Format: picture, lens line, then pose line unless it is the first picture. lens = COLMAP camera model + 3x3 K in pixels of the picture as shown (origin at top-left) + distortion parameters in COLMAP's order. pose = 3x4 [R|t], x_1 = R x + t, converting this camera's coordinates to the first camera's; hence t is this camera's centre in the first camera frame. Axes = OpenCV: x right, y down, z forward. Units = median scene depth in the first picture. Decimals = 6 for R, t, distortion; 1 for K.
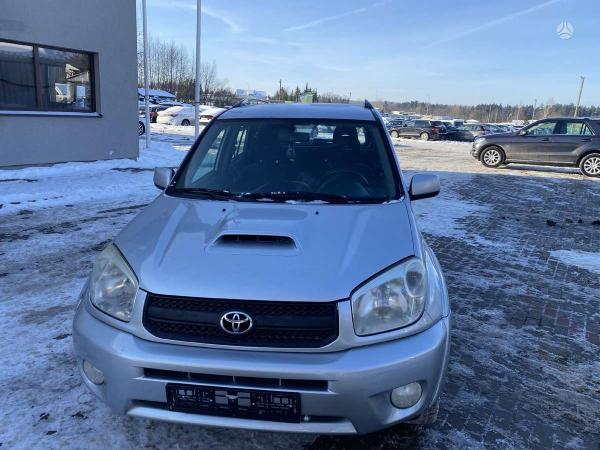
lens RADIAL K [[447.9, 0, 297.7], [0, 447.9, 225.2], [0, 0, 1]] dist [0.027318, -0.041373]
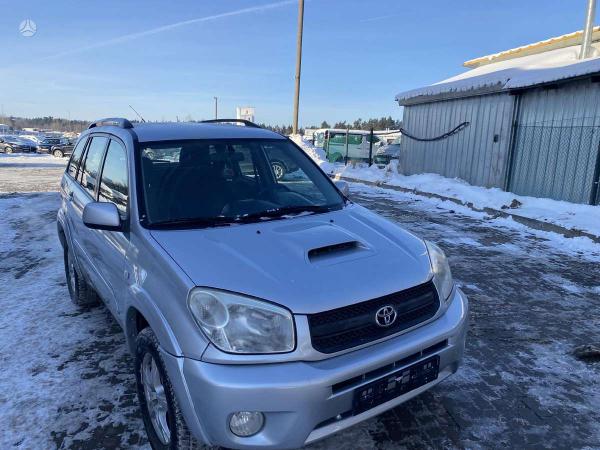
lens RADIAL K [[447.9, 0, 297.7], [0, 447.9, 225.2], [0, 0, 1]] dist [0.027318, -0.041373]
pose [[0.759450, -0.150883, 0.632827, -1.002077], [0.172791, 0.984578, 0.027385, -0.084173], [-0.627200, 0.088549, 0.773808, 0.225720]]
